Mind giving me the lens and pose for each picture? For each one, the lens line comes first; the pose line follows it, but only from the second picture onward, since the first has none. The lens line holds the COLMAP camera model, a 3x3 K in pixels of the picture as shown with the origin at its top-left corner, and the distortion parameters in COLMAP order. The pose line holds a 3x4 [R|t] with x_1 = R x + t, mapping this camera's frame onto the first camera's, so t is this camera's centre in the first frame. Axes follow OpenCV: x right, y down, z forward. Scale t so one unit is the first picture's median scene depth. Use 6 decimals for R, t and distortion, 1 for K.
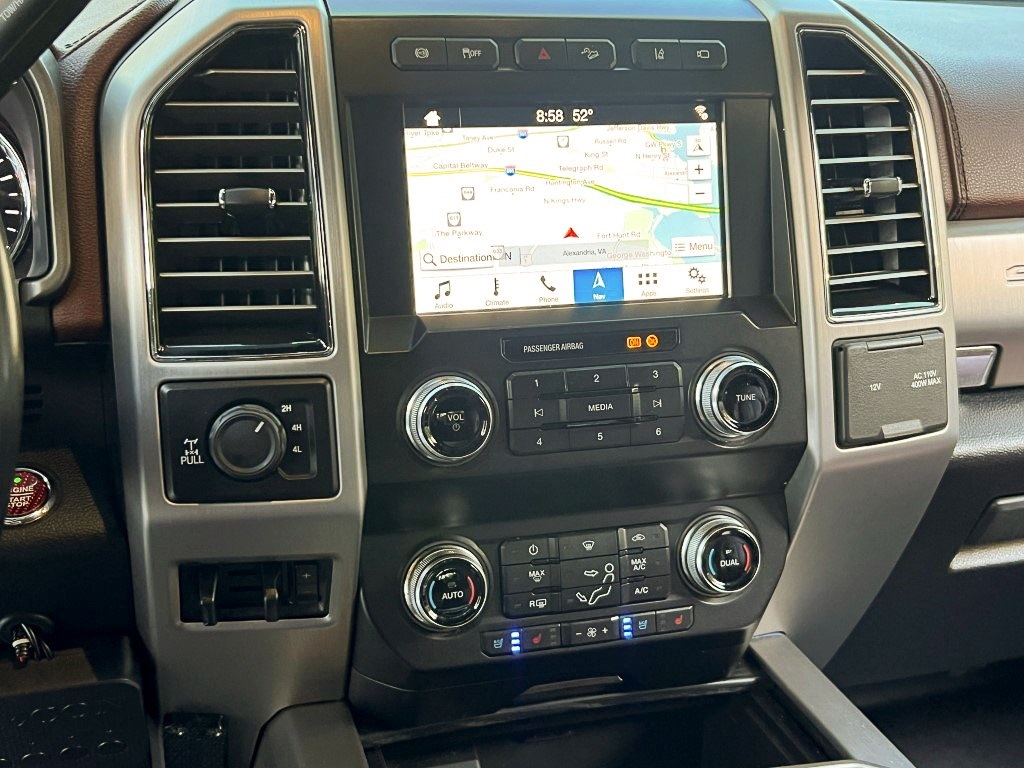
lens RADIAL K [[1248.4, 0, 515.4], [0, 1248.4, 389.5], [0, 0, 1]] dist [0.054922, 0.000000]
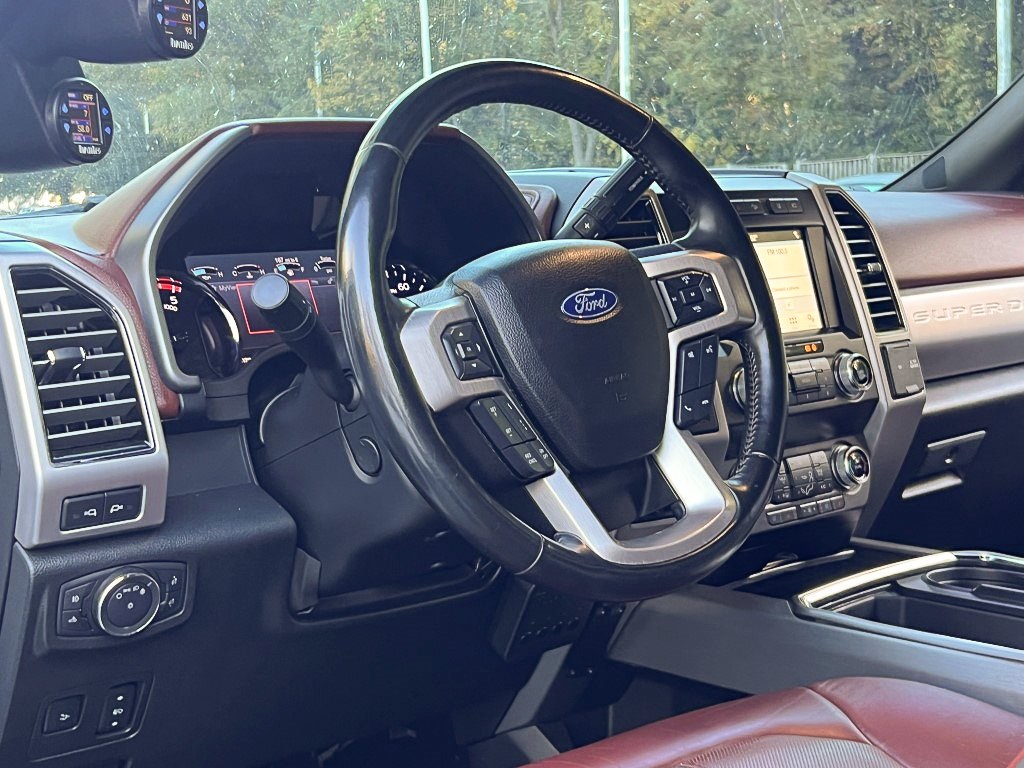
lens RADIAL K [[1553.5, 0, 510.0], [0, 1553.5, 386.9], [0, 0, 1]] dist [0.080040, 0.000000]
pose [[0.901136, -0.098136, 0.422283, -1.265912], [0.183376, 0.968900, -0.166151, 0.315882], [-0.392845, 0.227161, 0.891106, -0.885871]]
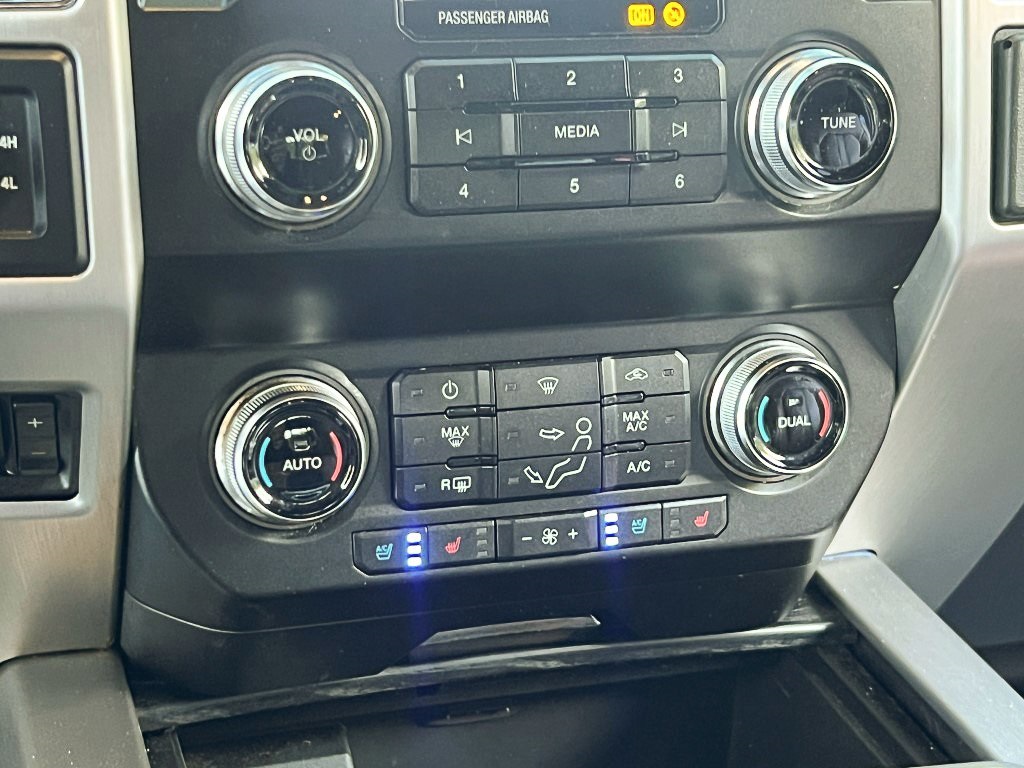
lens RADIAL K [[1806.1, 0, 509.5], [0, 1806.1, 385.3], [0, 0, 1]] dist [0.074346, 0.000000]
pose [[0.999190, 0.021092, 0.034256, 0.013016], [-0.023915, 0.996160, 0.084217, 0.056103], [-0.032349, -0.084968, 0.995858, 0.186679]]
